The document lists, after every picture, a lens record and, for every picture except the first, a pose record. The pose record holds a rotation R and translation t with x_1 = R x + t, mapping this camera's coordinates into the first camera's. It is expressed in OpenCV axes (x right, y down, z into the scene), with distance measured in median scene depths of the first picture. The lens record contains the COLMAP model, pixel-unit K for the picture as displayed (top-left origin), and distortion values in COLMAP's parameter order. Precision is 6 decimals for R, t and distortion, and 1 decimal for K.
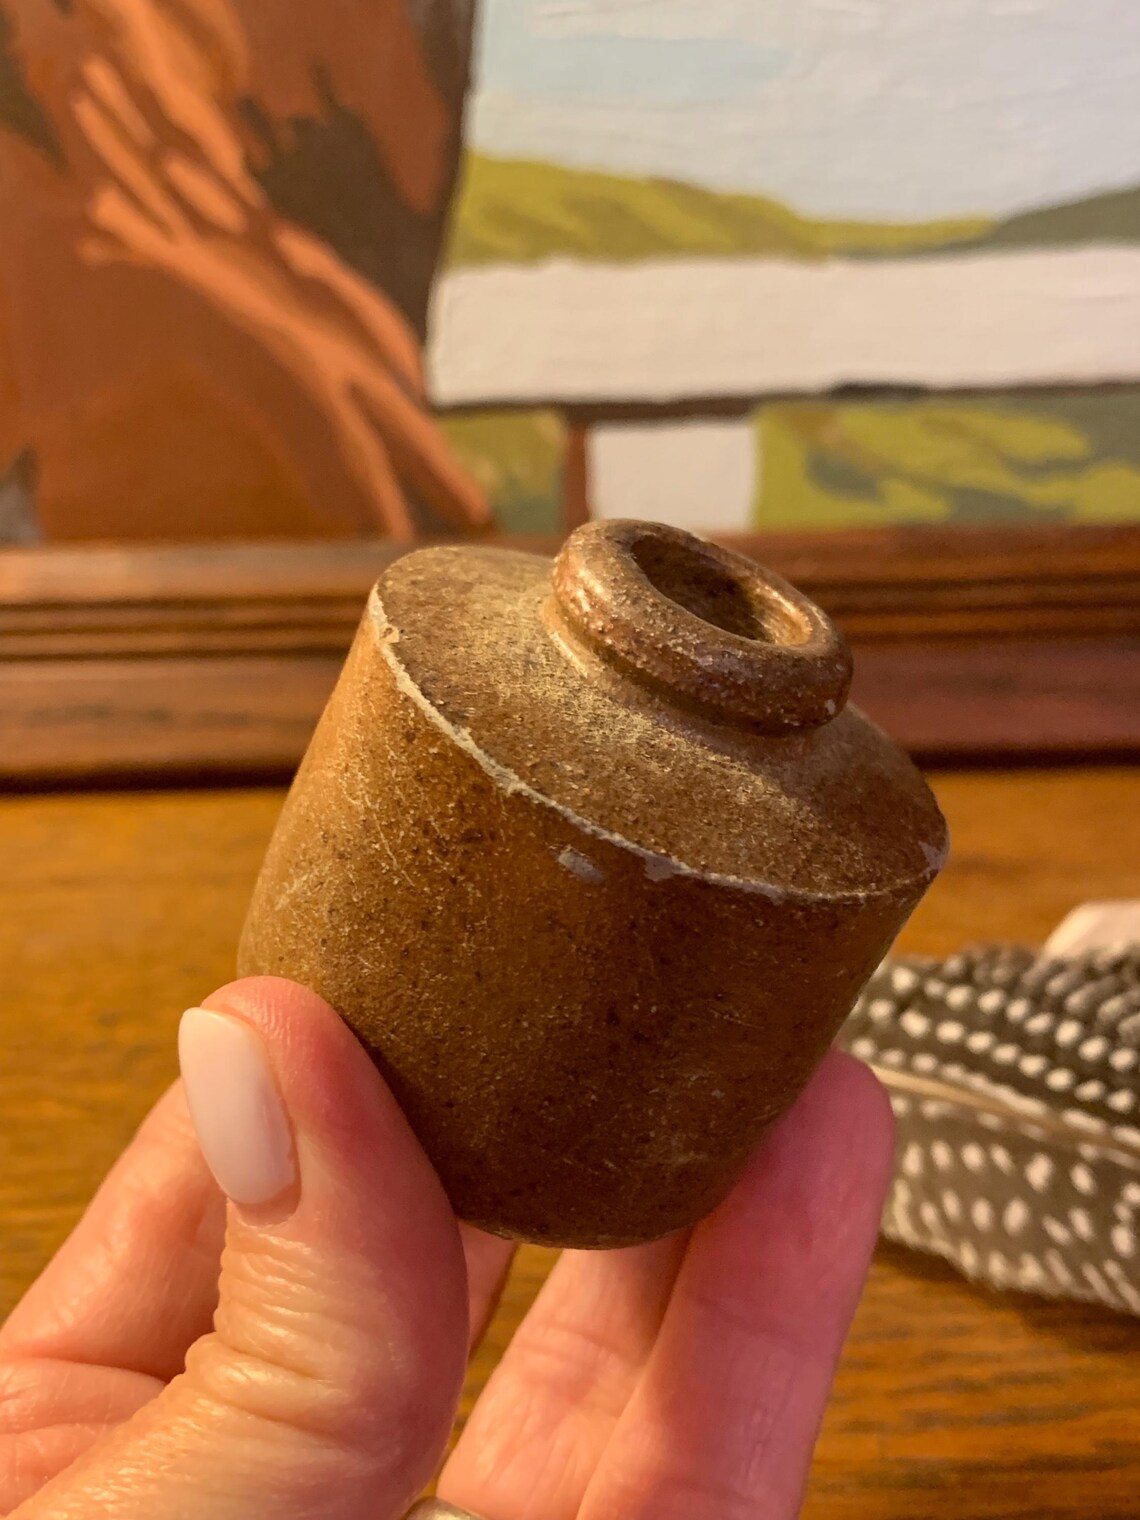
lens RADIAL K [[1668.1, 0, 573.9], [0, 1668.1, 757.1], [0, 0, 1]] dist [-0.031316, 0.000000]
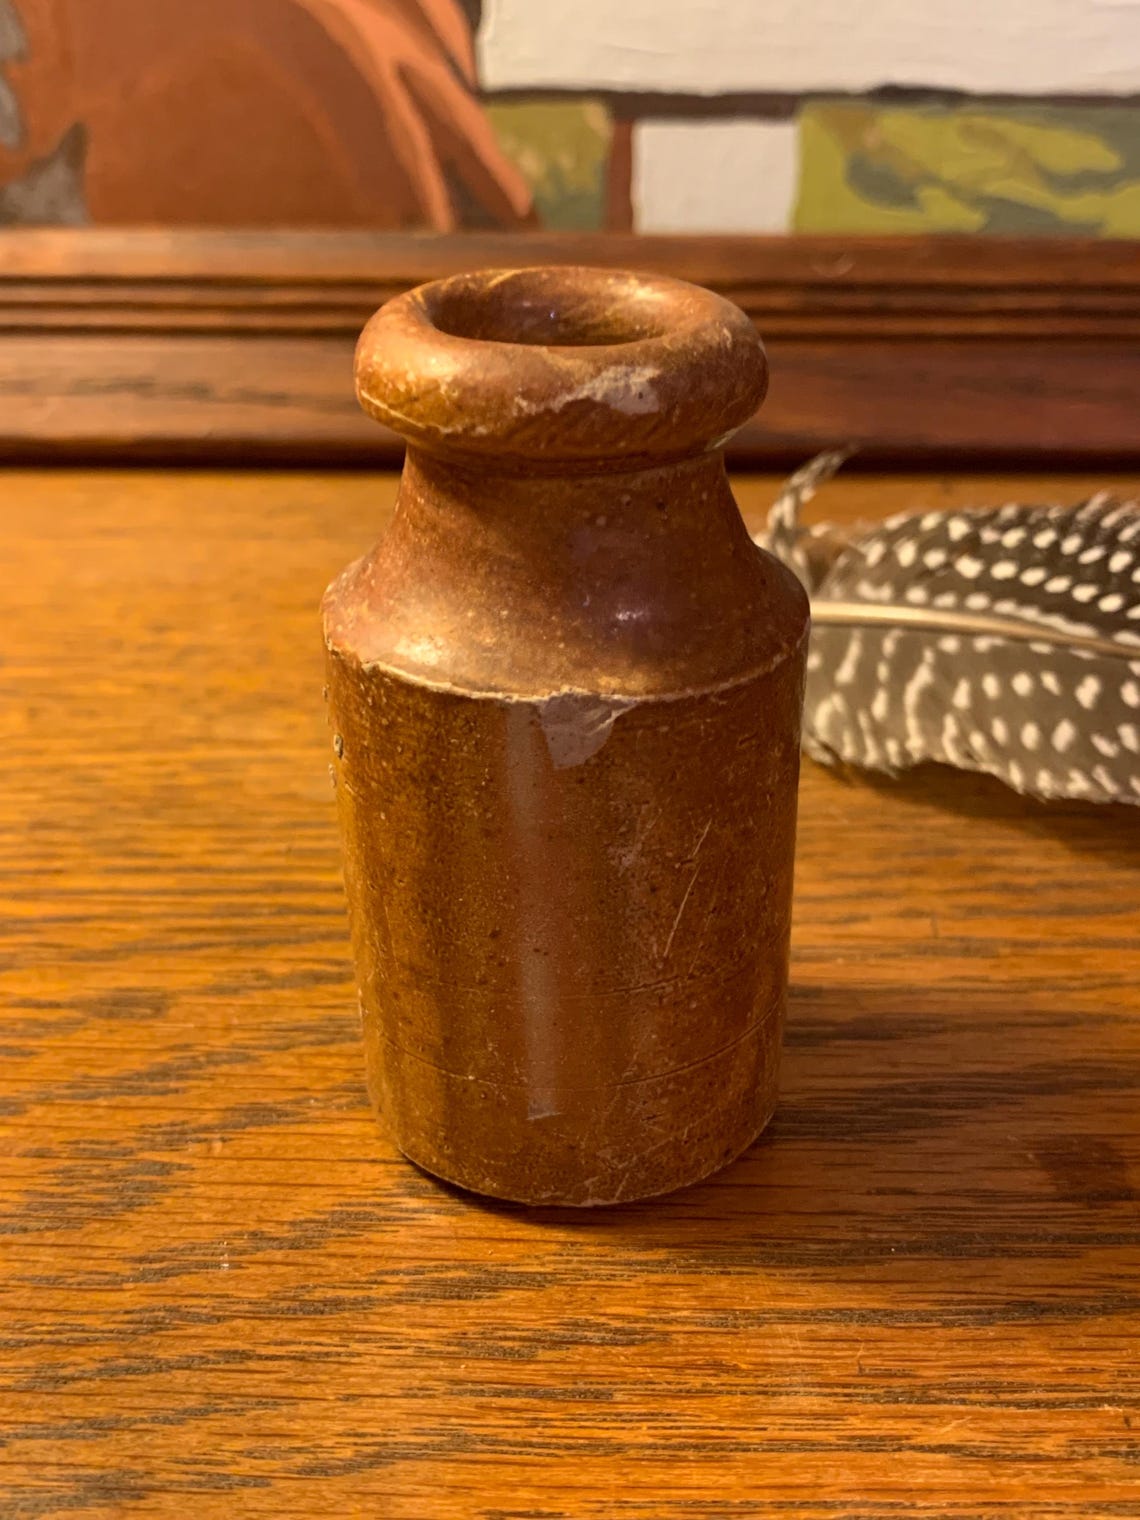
lens RADIAL K [[1668.1, 0, 551.7], [0, 1668.1, 794.1], [0, 0, 1]] dist [-0.031316, 0.000000]
pose [[0.999298, 0.034564, 0.014434, -0.044396], [-0.035019, 0.998858, 0.032506, 0.192385], [-0.013294, -0.032988, 0.999367, -0.023340]]
